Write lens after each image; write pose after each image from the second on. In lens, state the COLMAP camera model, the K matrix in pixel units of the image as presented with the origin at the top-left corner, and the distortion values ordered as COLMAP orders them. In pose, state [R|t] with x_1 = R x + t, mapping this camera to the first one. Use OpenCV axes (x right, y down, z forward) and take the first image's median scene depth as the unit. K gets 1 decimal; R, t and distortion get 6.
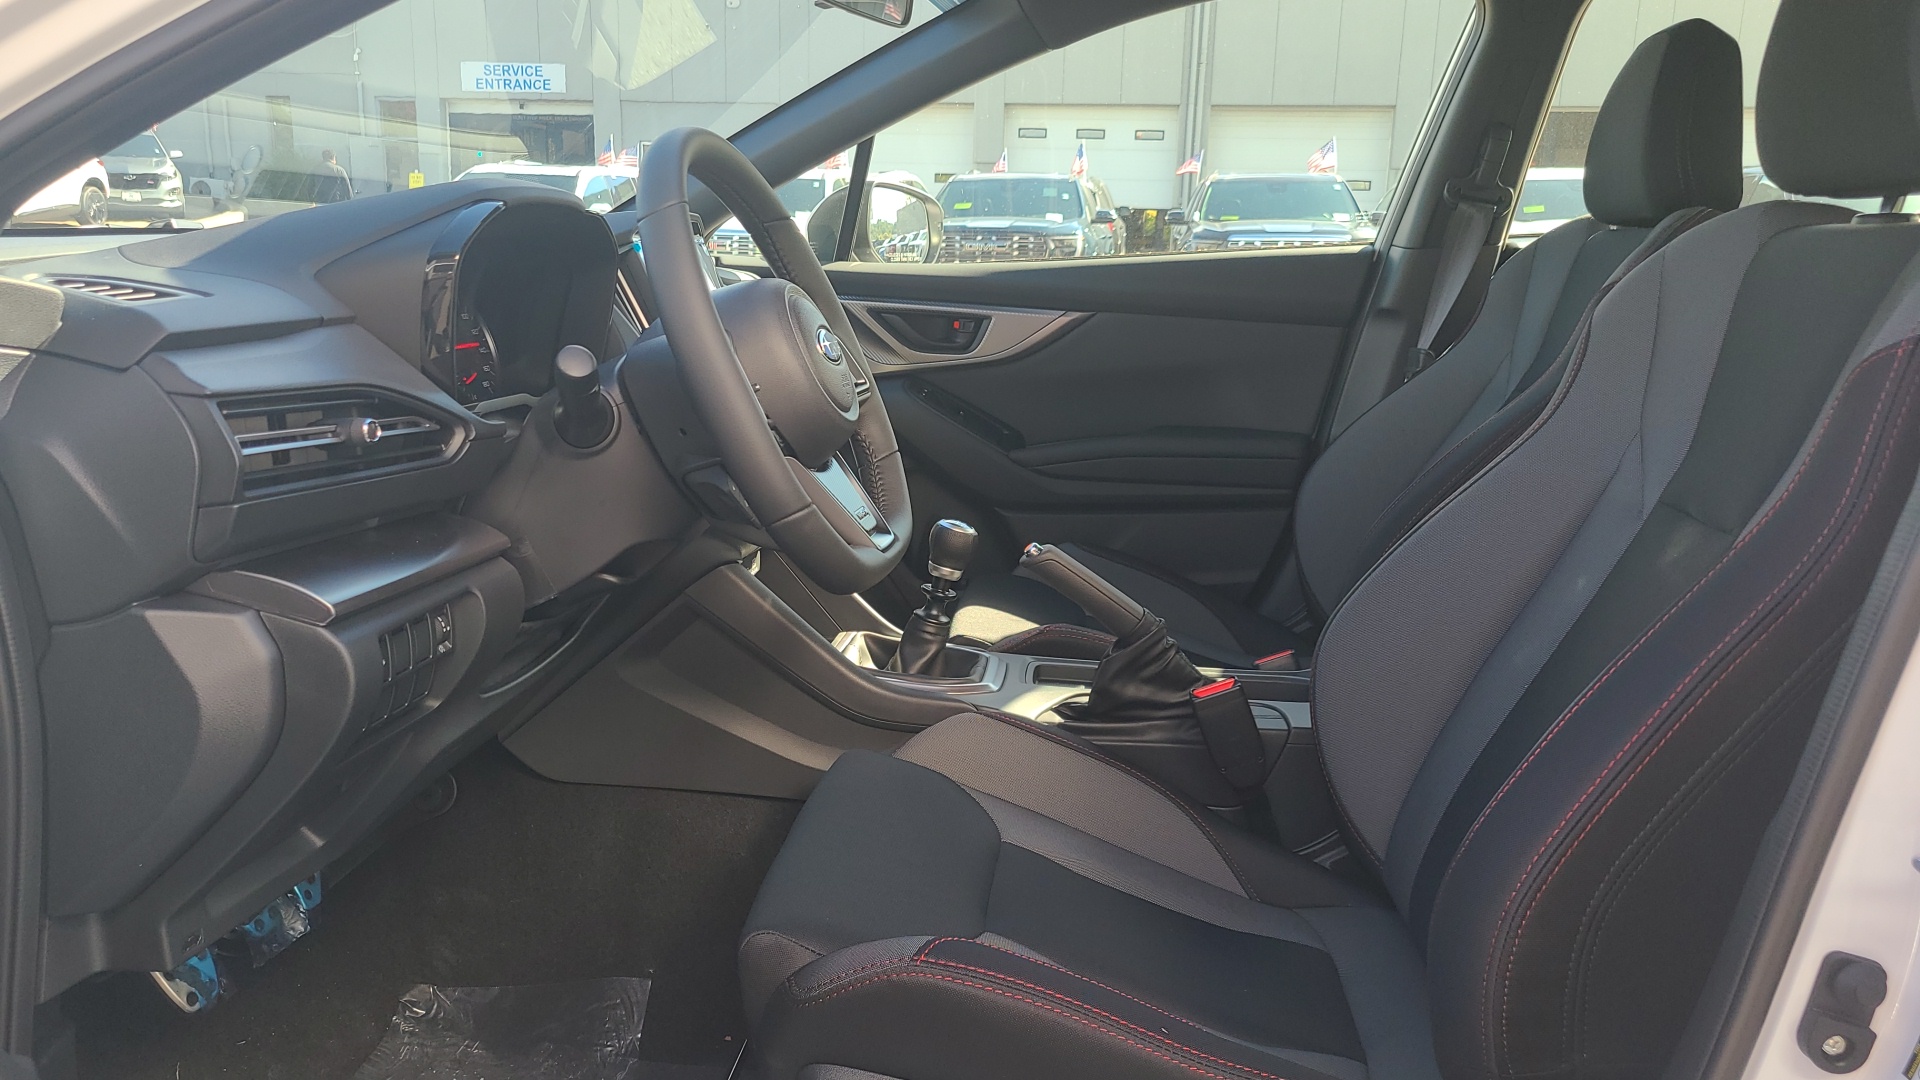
lens RADIAL K [[1416.5, 0, 925.2], [0, 1416.5, 539.8], [0, 0, 1]] dist [0.043086, -0.025703]
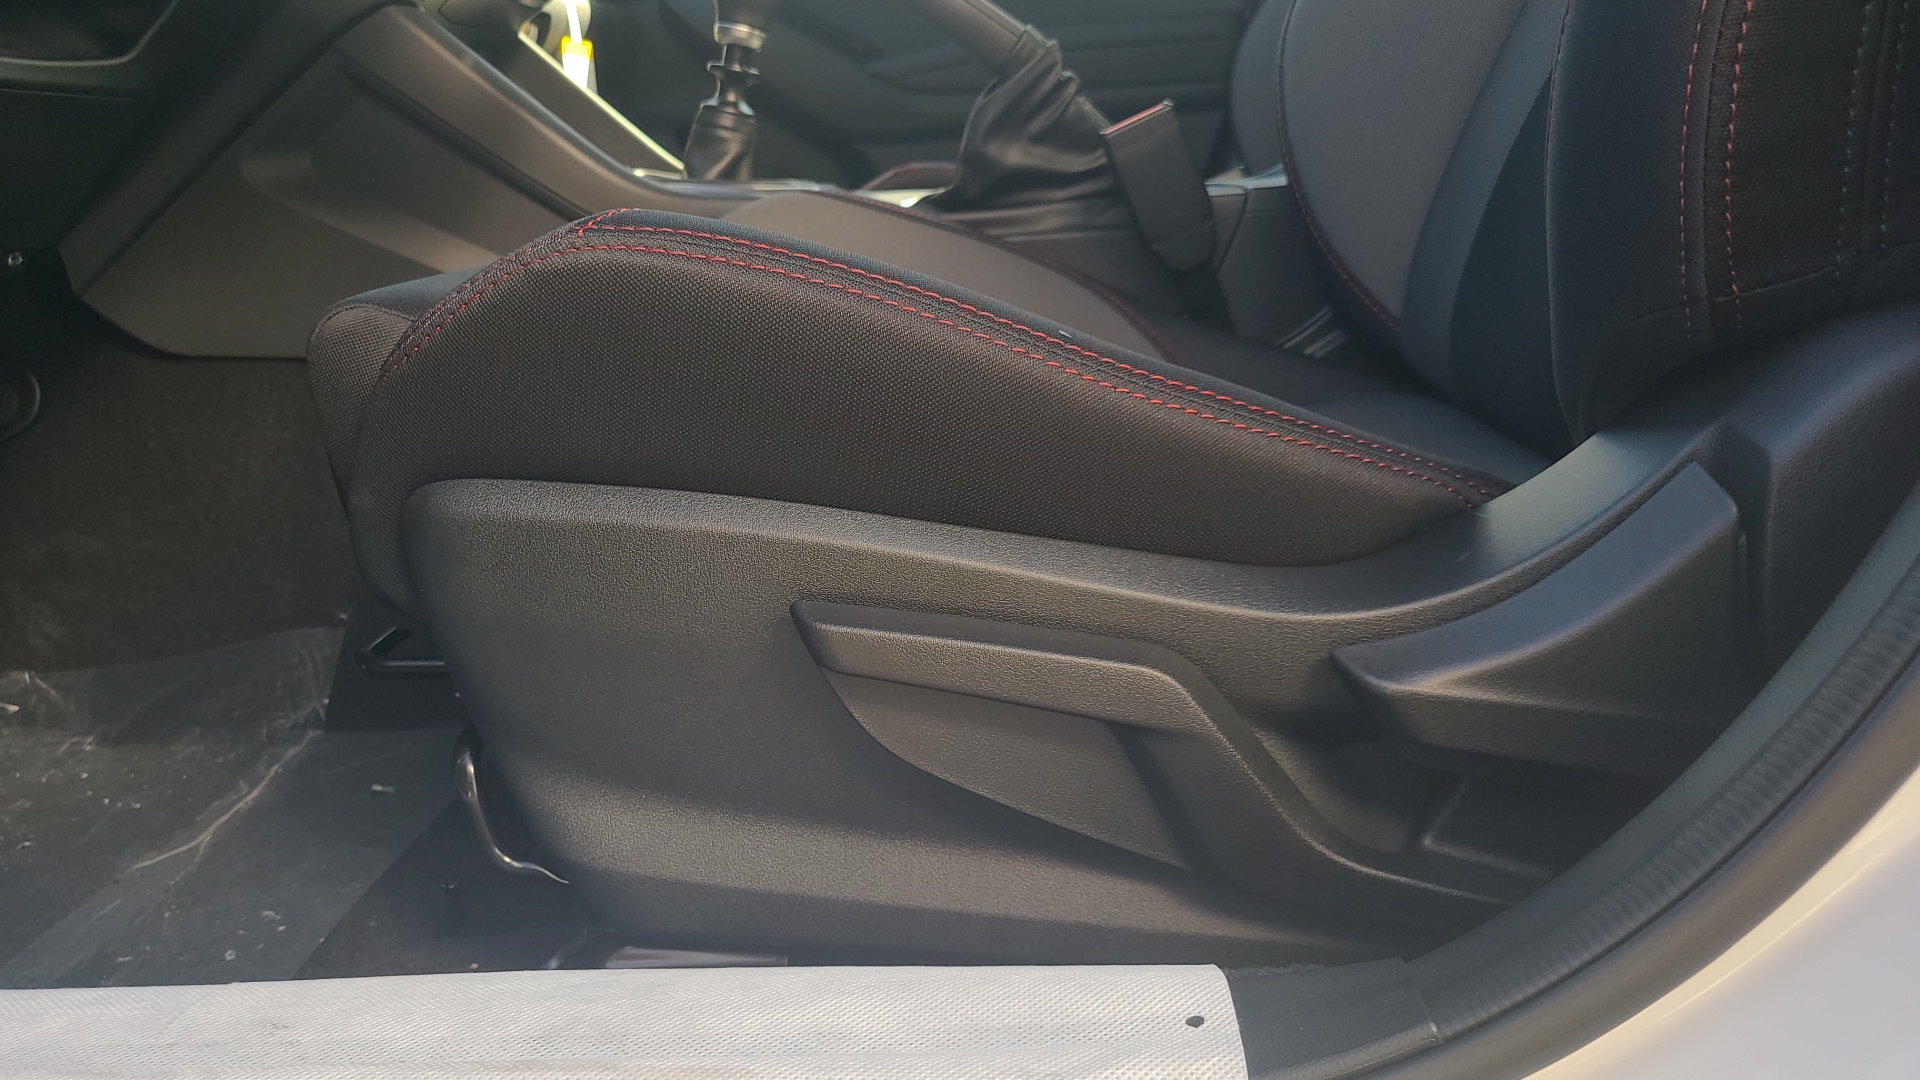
lens RADIAL K [[1432.1, 0, 923.4], [0, 1432.1, 545.6], [0, 0, 1]] dist [0.071700, -0.083300]
pose [[0.996202, -0.073316, 0.046968, 0.053923], [0.070628, 0.995899, 0.056547, 0.250074], [-0.050921, -0.053015, 0.997295, 0.297493]]
